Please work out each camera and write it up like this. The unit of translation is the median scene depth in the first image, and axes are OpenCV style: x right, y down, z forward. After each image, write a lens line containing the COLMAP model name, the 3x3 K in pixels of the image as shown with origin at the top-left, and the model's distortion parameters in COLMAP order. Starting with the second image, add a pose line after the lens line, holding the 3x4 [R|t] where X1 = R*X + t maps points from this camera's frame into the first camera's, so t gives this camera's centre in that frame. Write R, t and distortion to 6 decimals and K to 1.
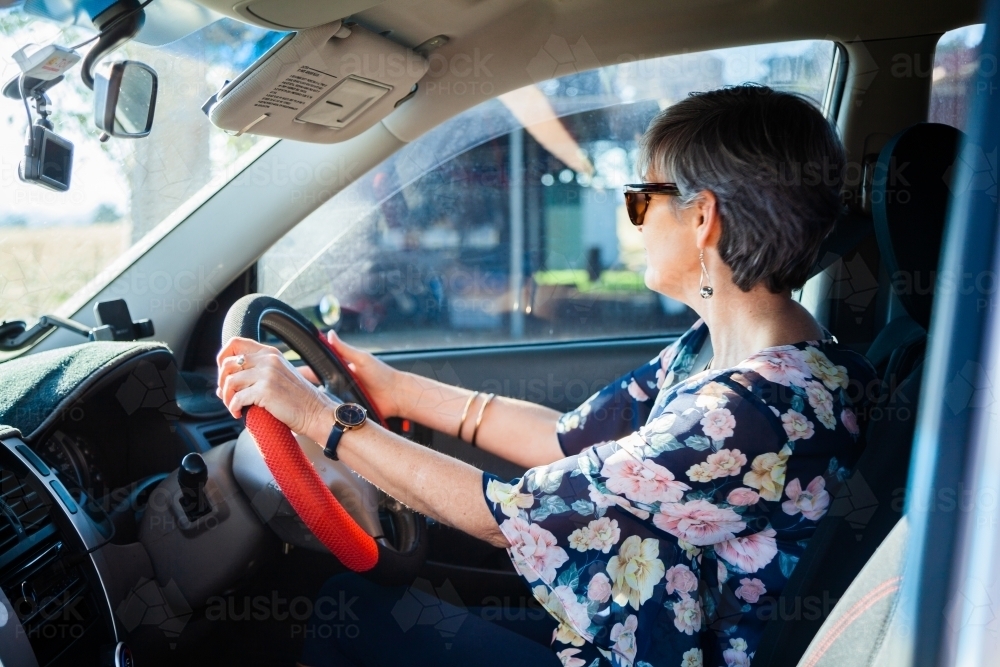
lens RADIAL K [[1696.7, 0, 500.0], [0, 1696.7, 333.5], [0, 0, 1]] dist [0.314138, 0.047060]
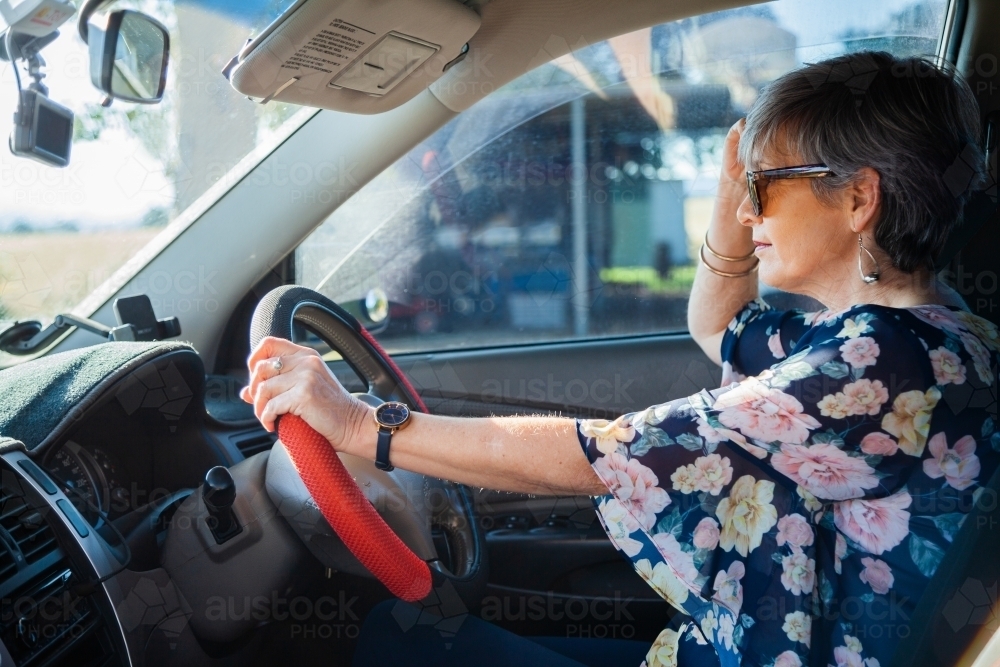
lens RADIAL K [[1696.7, 0, 500.0], [0, 1696.7, 333.5], [0, 0, 1]] dist [0.314138, 0.047060]
pose [[0.999148, -0.015941, -0.038076, -0.000947], [0.015786, 0.999866, -0.004365, 0.007195], [0.038140, 0.003761, 0.999265, 0.116409]]
